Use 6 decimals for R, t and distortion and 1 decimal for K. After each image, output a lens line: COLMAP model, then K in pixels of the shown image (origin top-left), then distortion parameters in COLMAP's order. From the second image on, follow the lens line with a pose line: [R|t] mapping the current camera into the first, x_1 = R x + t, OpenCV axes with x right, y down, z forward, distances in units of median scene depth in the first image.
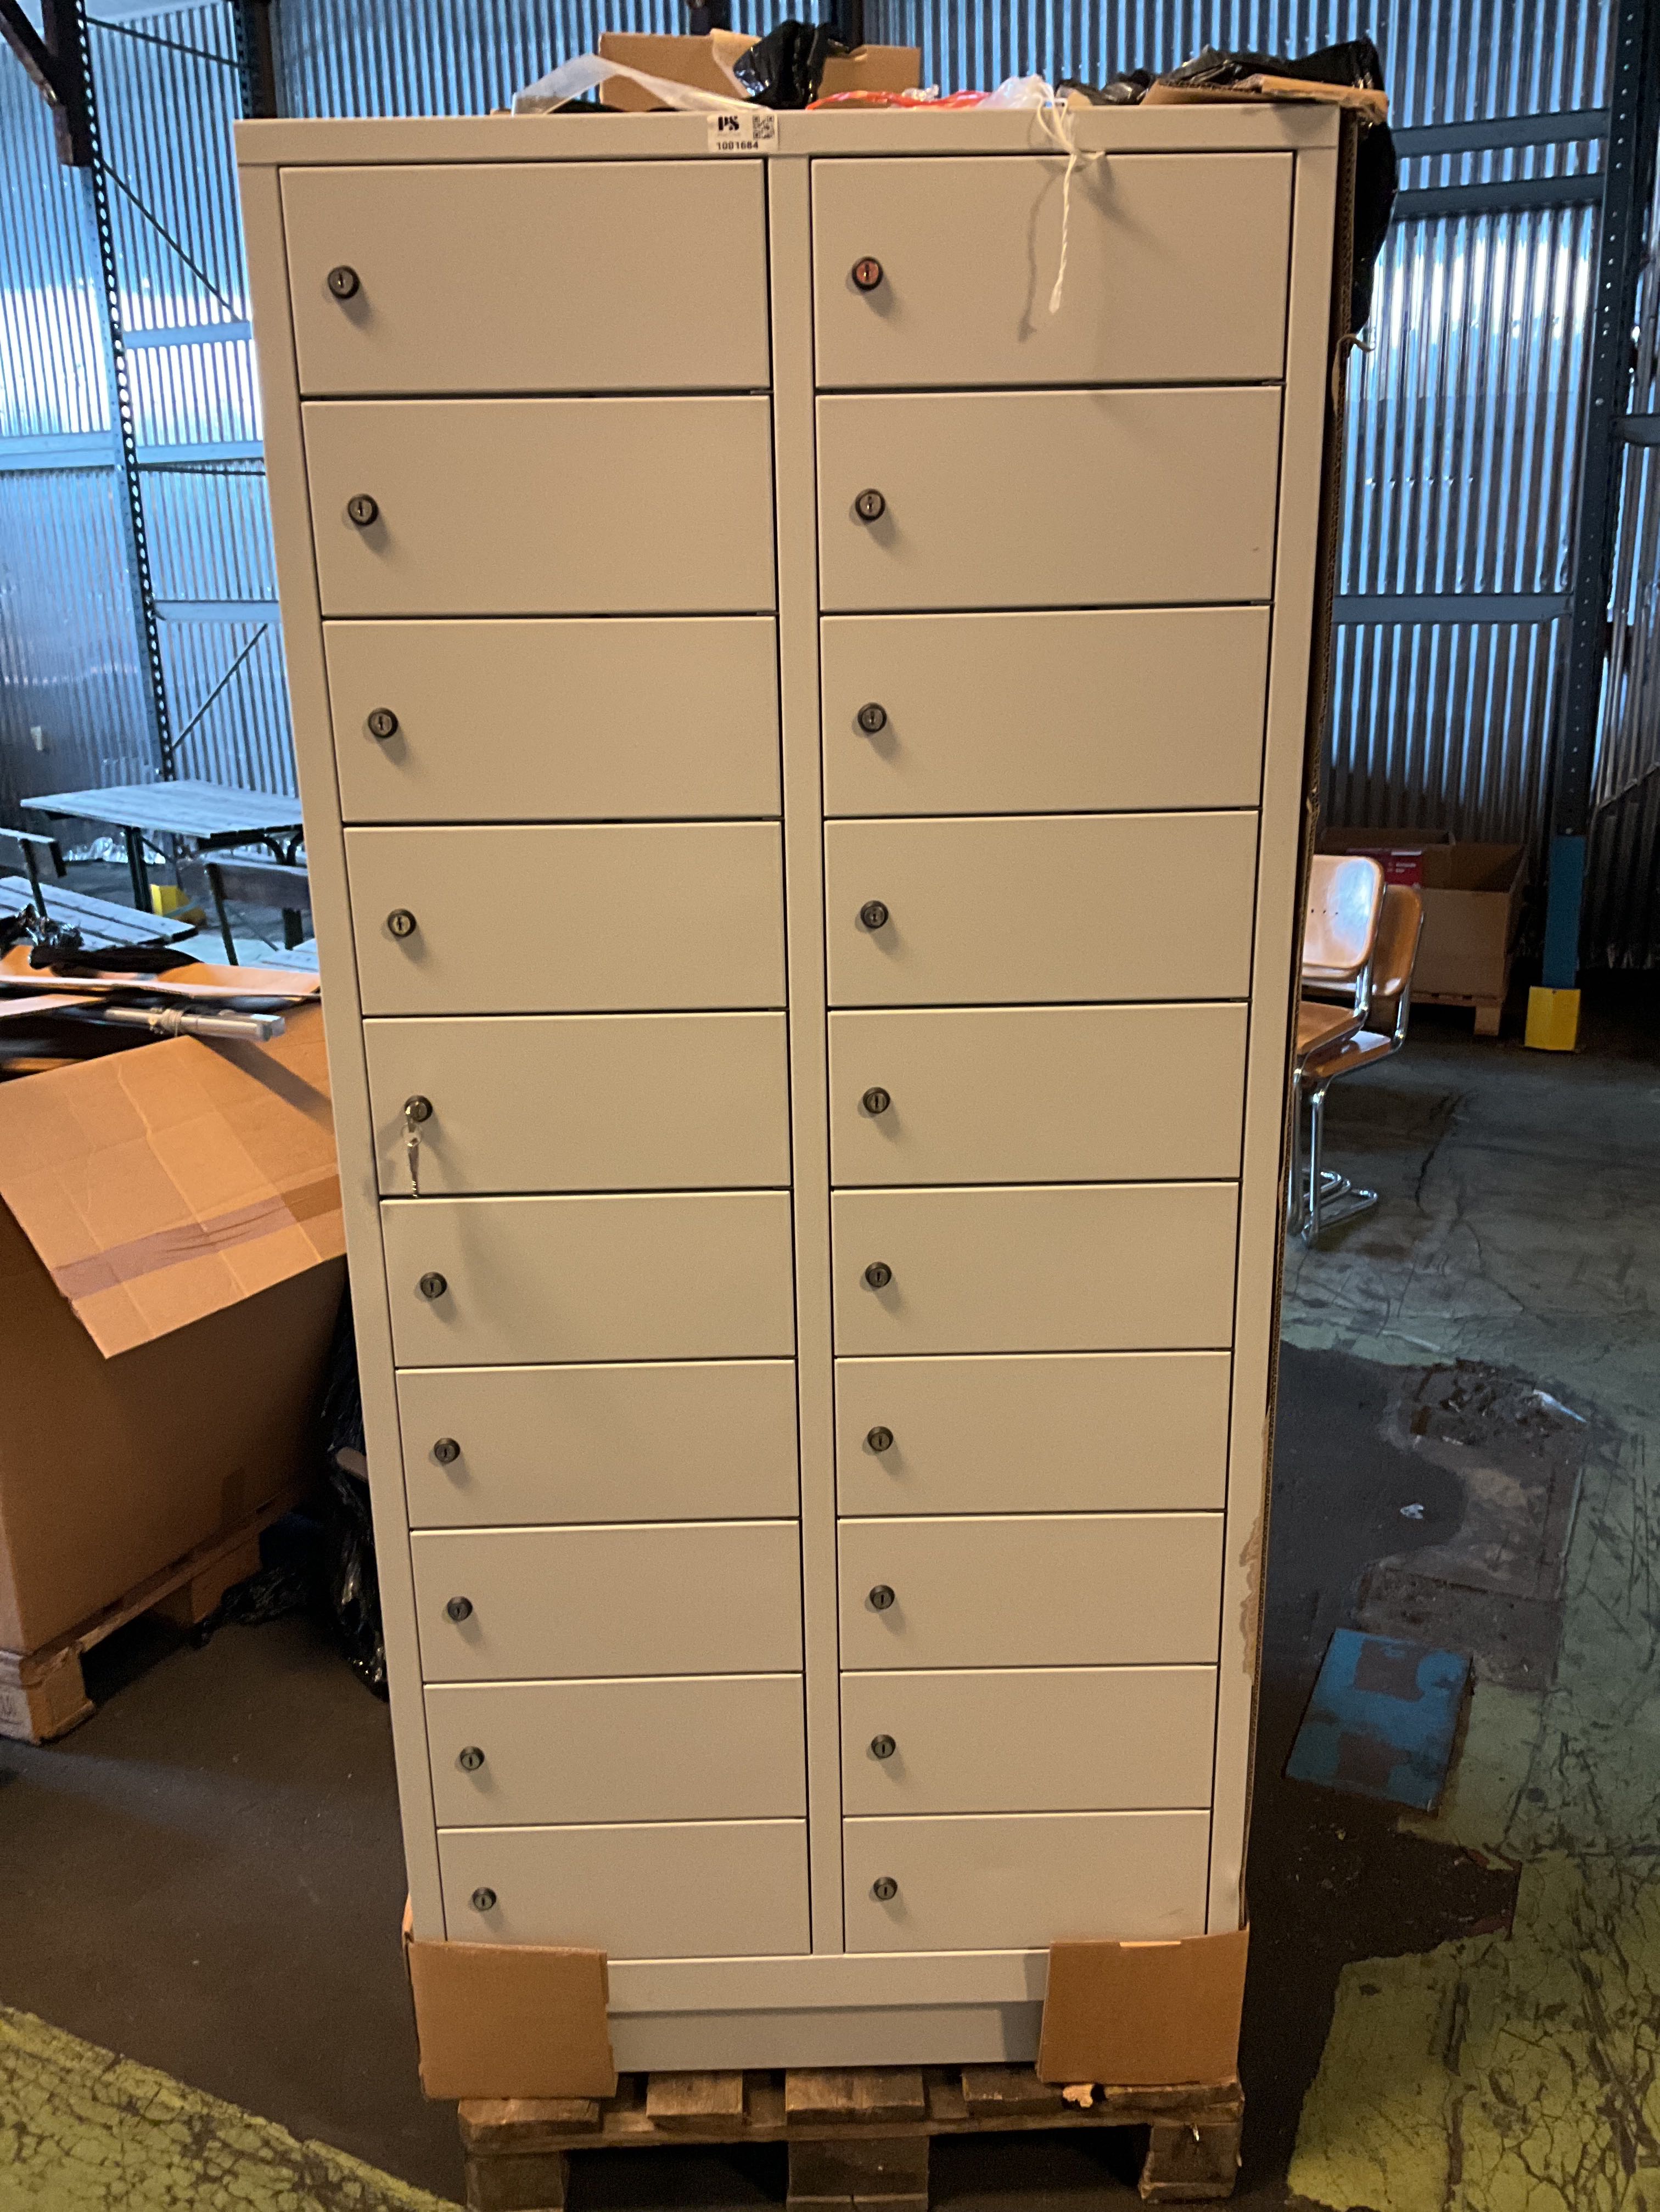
lens RADIAL K [[1788.9, 0, 831.2], [0, 1788.9, 1098.9], [0, 0, 1]] dist [0.101457, -0.198371]
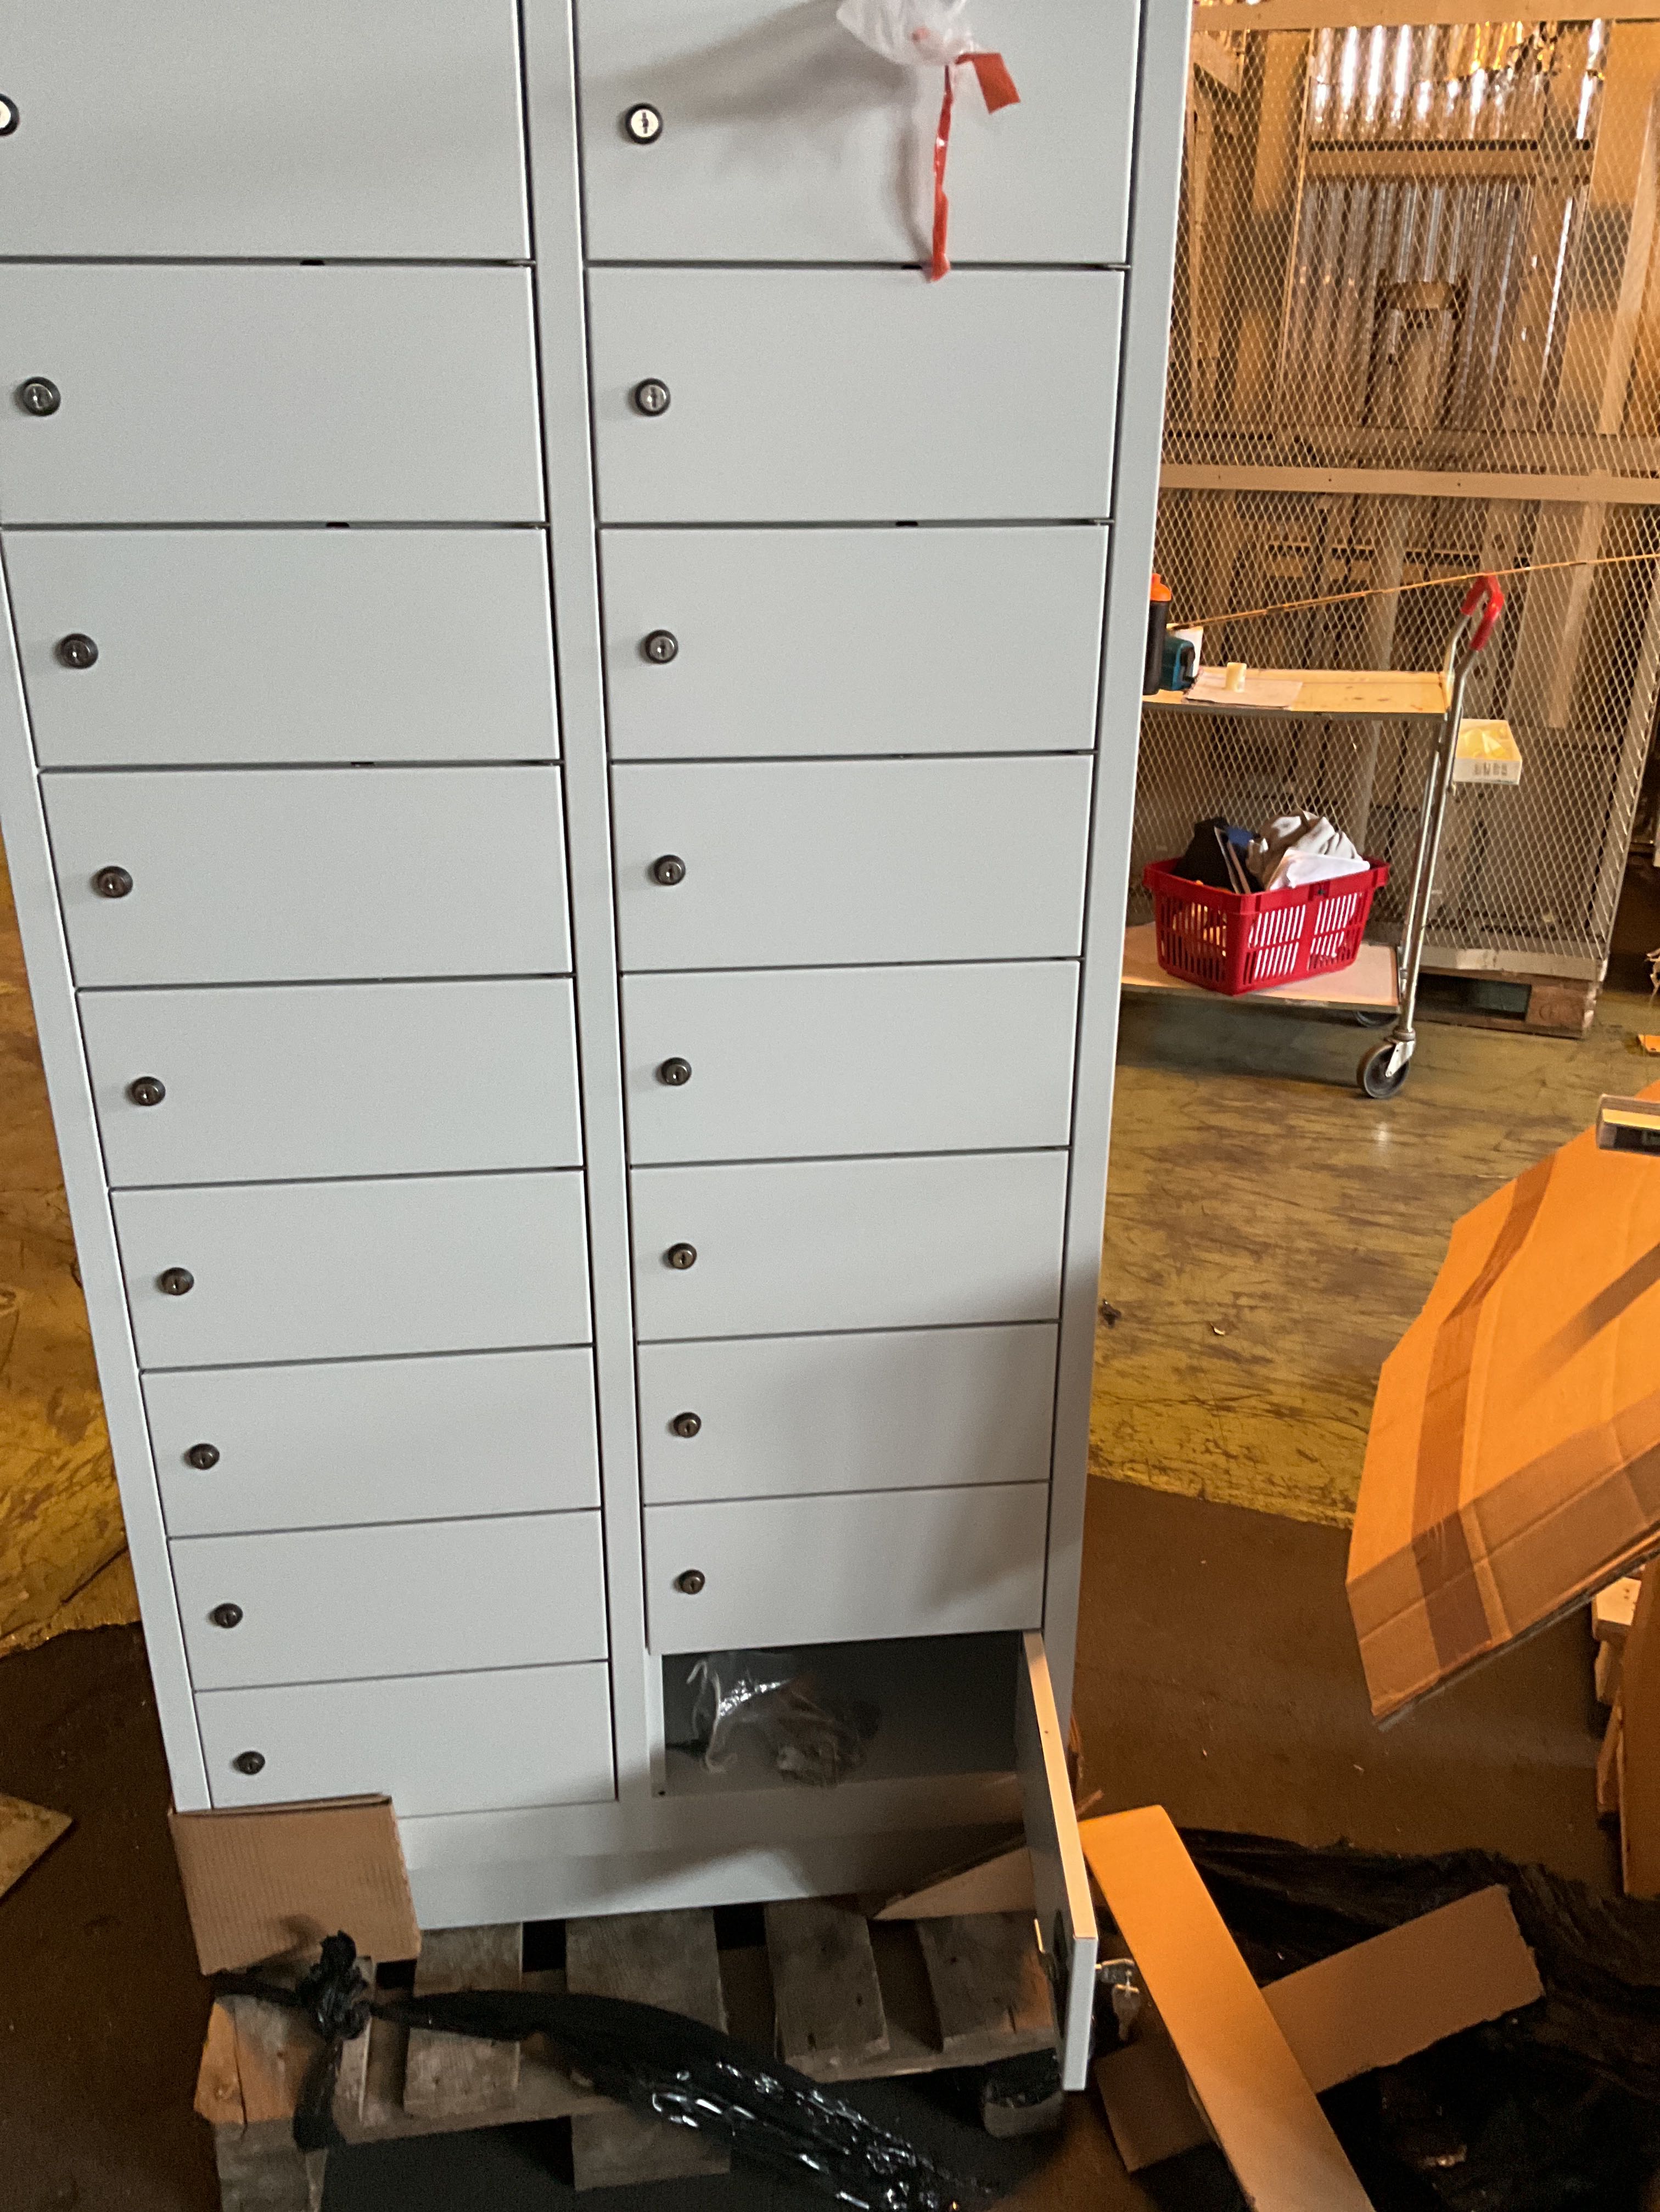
lens RADIAL K [[1788.9, 0, 831.2], [0, 1788.9, 1098.9], [0, 0, 1]] dist [0.101457, -0.198371]
pose [[-0.995509, 0.054766, -0.077216, -0.056175], [-0.009046, 0.756906, 0.653461, -0.494324], [0.094232, 0.651225, -0.753012, 1.730365]]
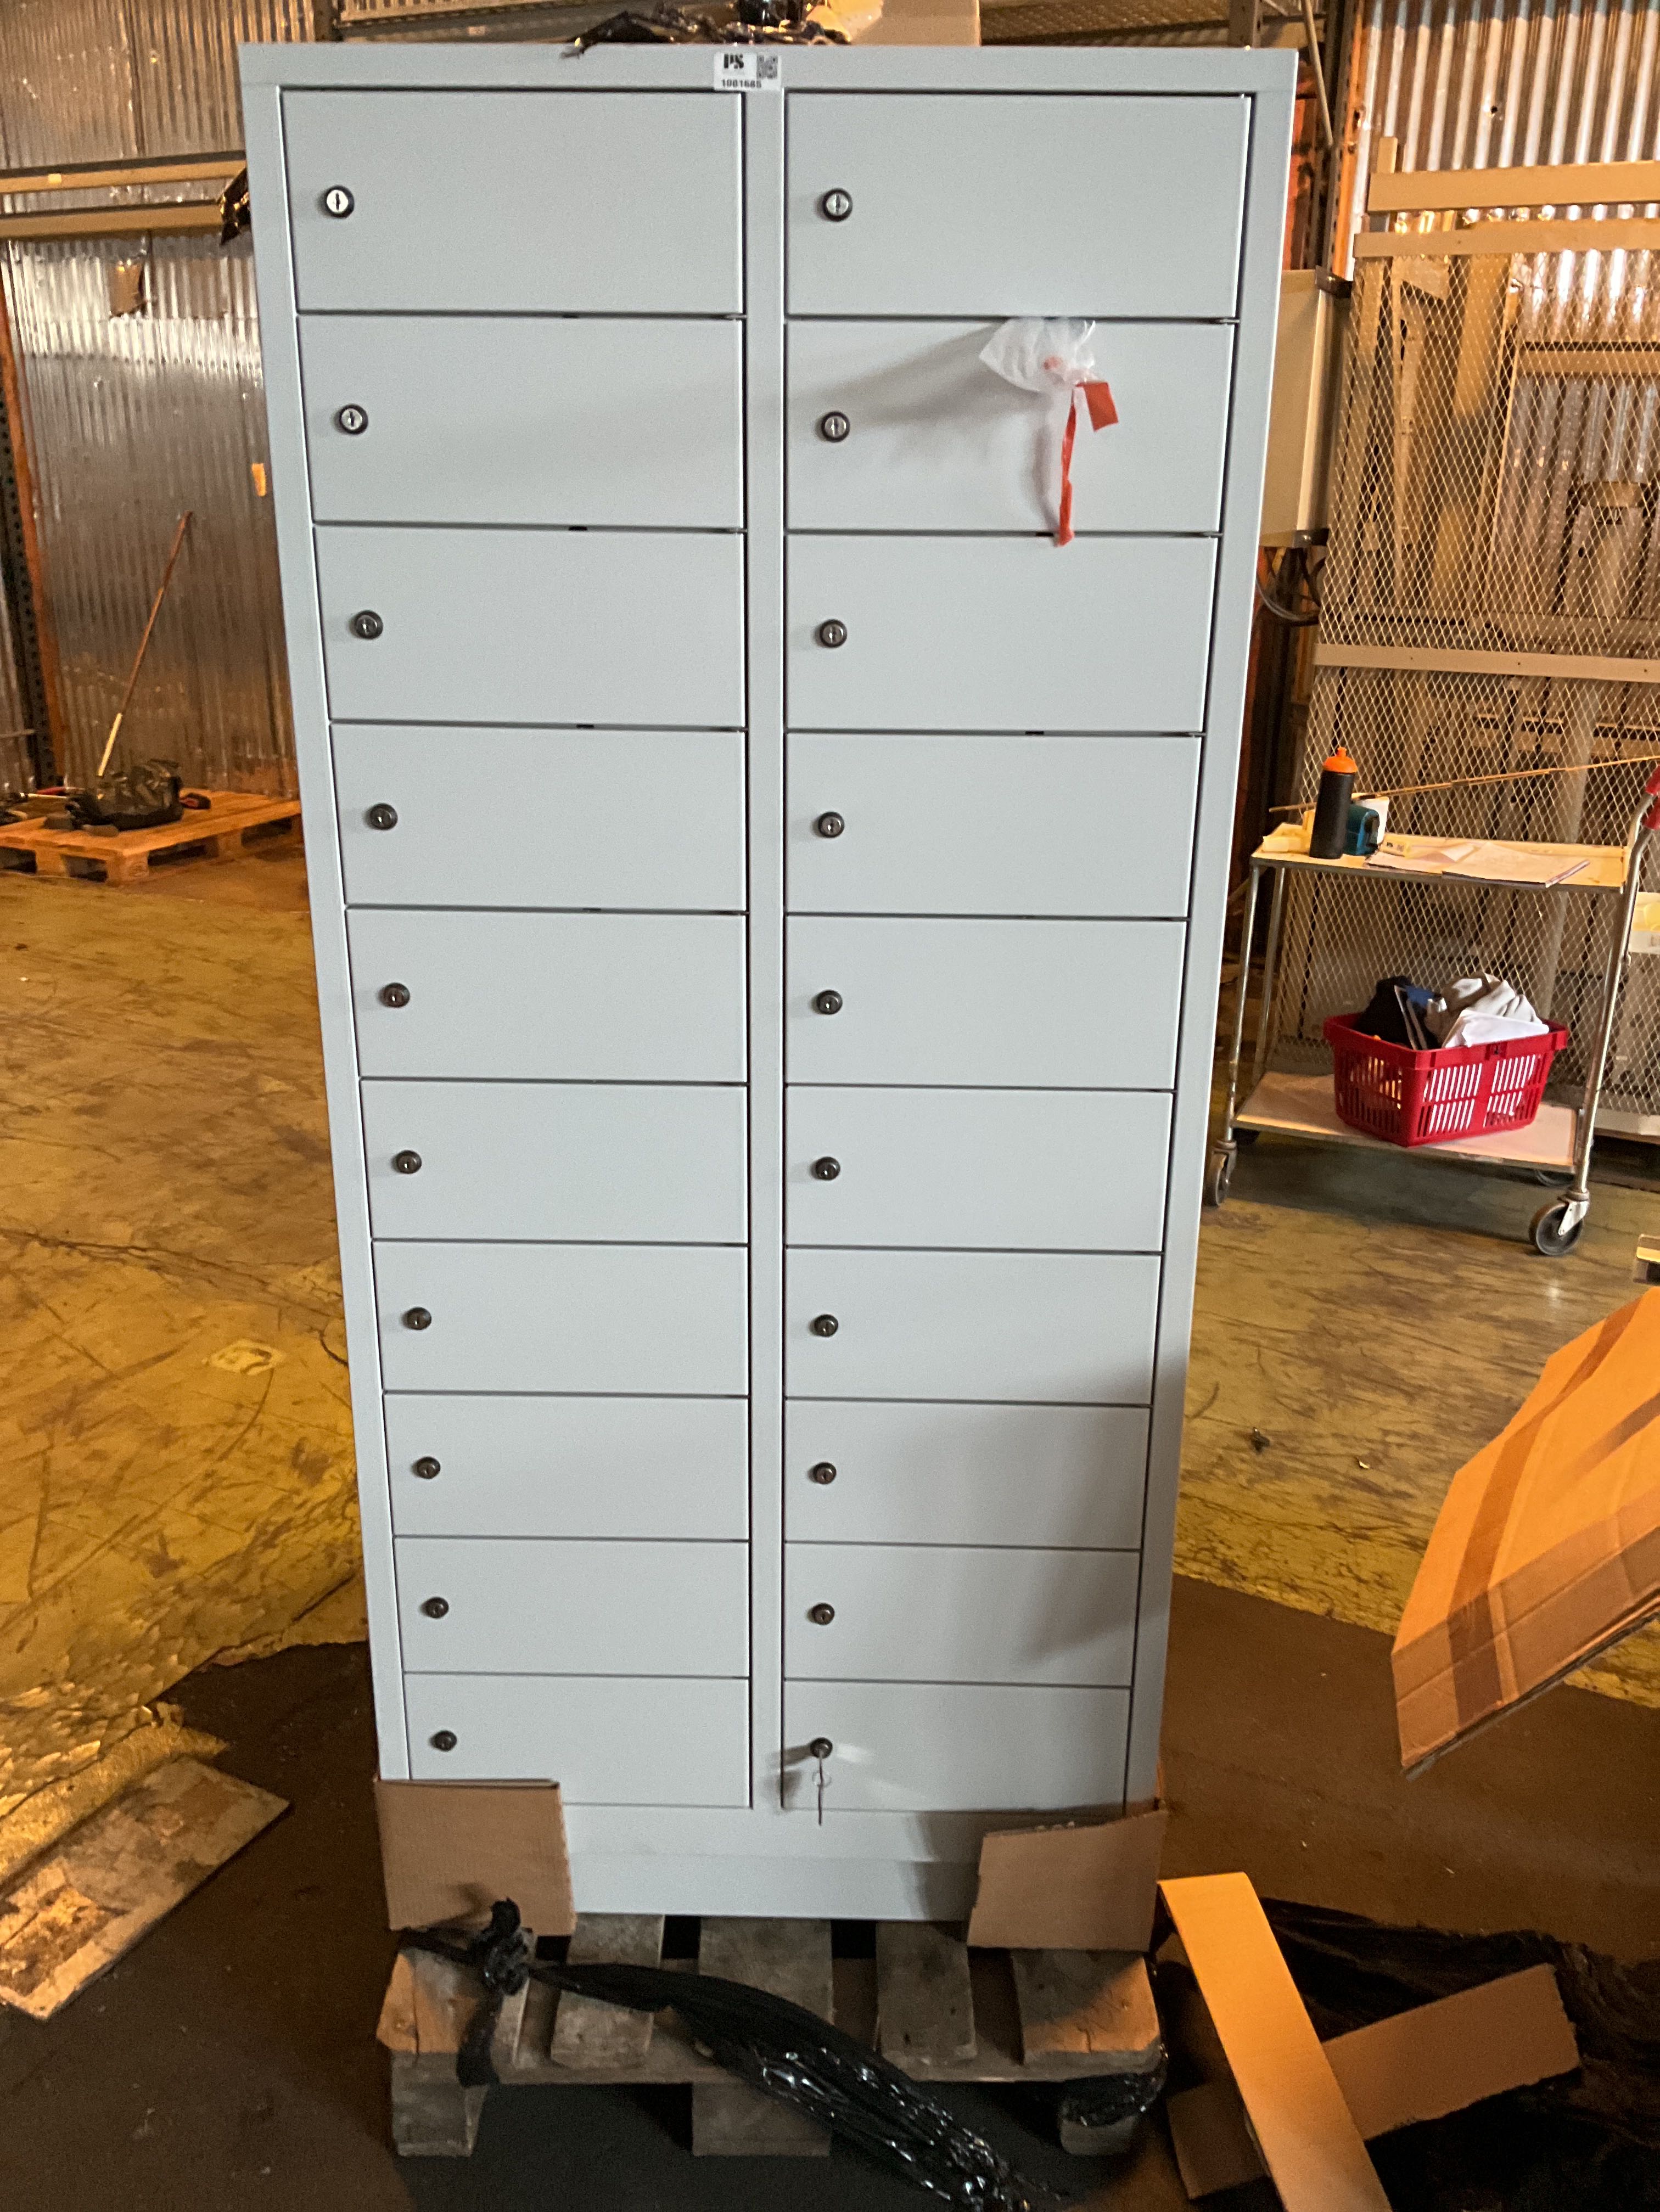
lens RADIAL K [[1788.9, 0, 831.2], [0, 1788.9, 1098.9], [0, 0, 1]] dist [0.101457, -0.198371]
pose [[-0.999092, 0.000594, 0.042592, -0.086497], [0.025755, 0.804855, 0.592912, -0.566513], [-0.033929, 0.593471, -0.804140, 1.842567]]
